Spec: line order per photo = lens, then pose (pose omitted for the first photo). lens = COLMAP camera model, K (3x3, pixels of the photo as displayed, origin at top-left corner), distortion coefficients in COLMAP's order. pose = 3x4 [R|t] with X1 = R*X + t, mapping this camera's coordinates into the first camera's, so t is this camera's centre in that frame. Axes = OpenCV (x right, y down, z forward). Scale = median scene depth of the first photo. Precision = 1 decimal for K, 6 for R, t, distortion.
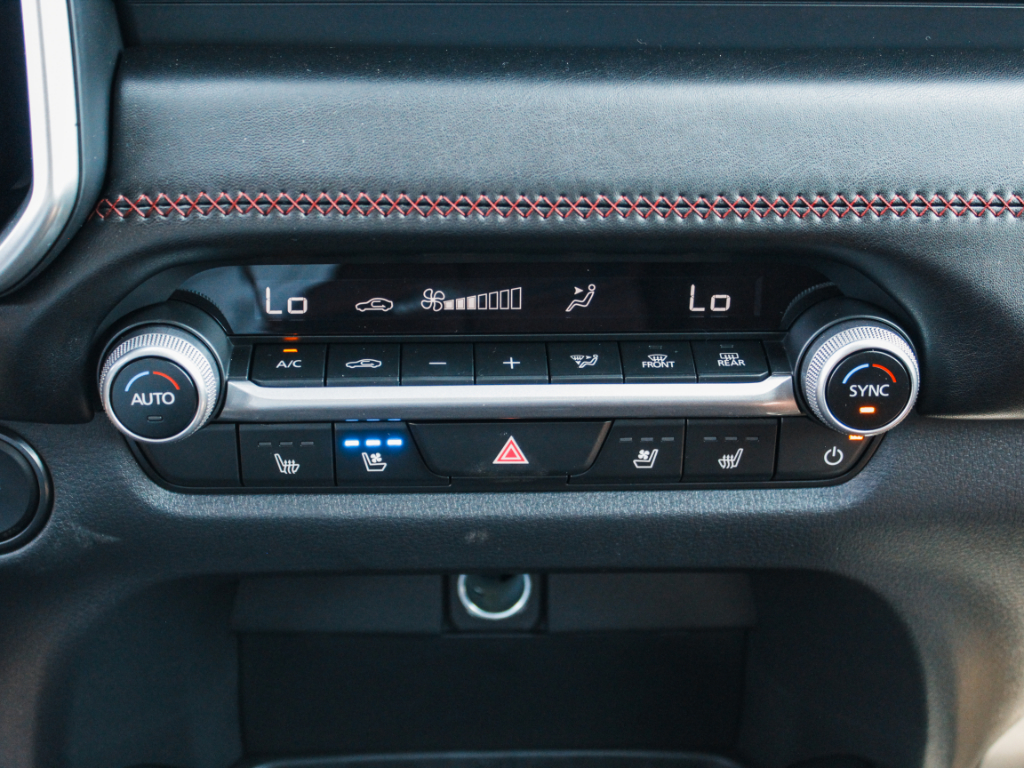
lens RADIAL K [[1791.9, 0, 512.0], [0, 1791.9, 384.0], [0, 0, 1]] dist [-0.014290, 0.020545]
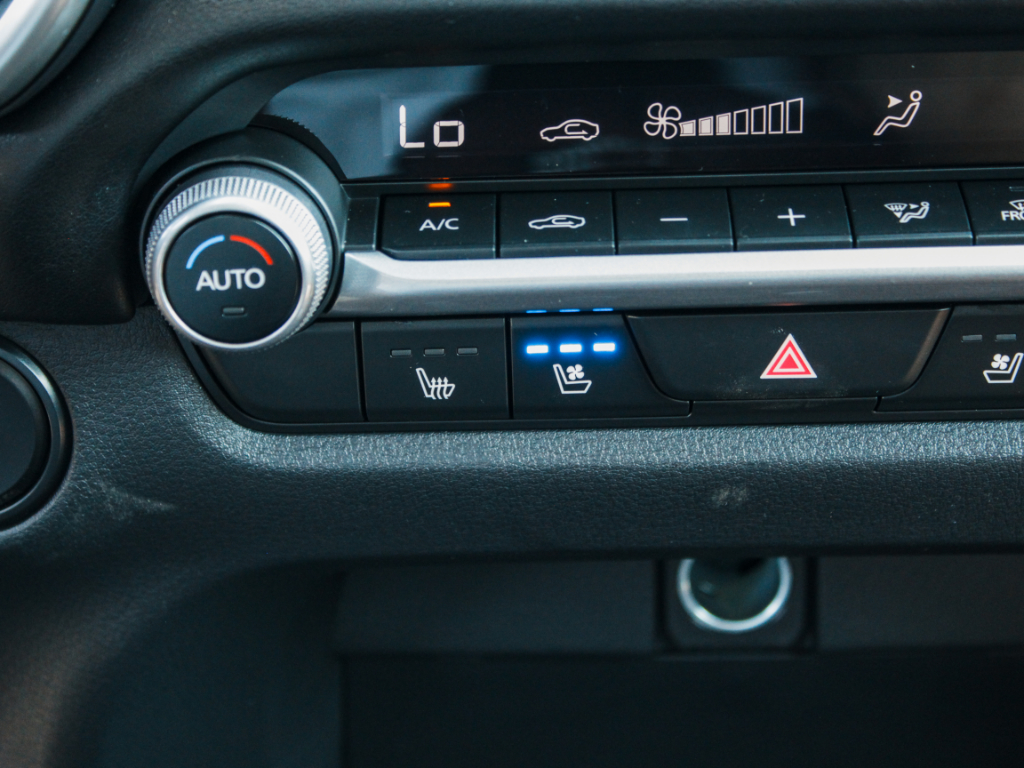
lens RADIAL K [[2494.2, 0, 512.0], [0, 2494.2, 384.0], [0, 0, 1]] dist [0.077384, 0.145474]
pose [[0.998340, -0.013685, -0.055954, -0.048906], [0.014933, 0.999647, 0.021958, 0.025646], [0.055634, -0.022757, 0.998192, 0.114962]]
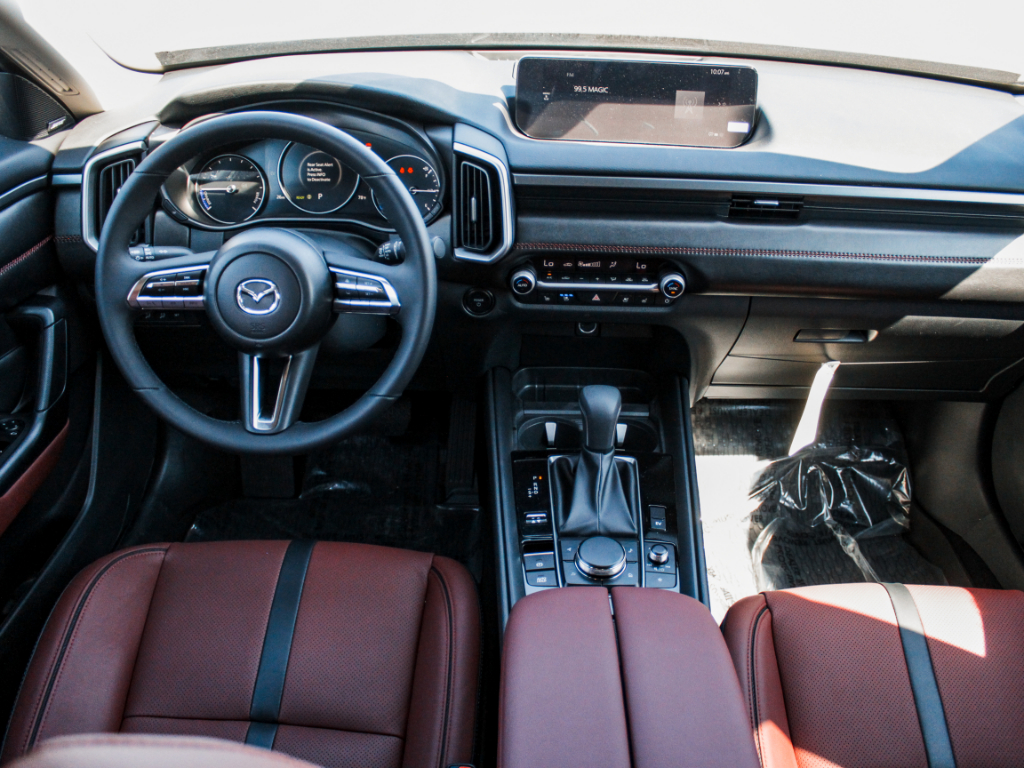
lens RADIAL K [[950.3, 0, 512.0], [0, 950.3, 384.0], [0, 0, 1]] dist [-0.133423, 0.003457]
pose [[0.998105, 0.038345, -0.048126, -0.090635], [-0.028765, 0.982137, 0.185954, -0.190529], [0.054397, -0.184218, 0.981379, -1.436688]]
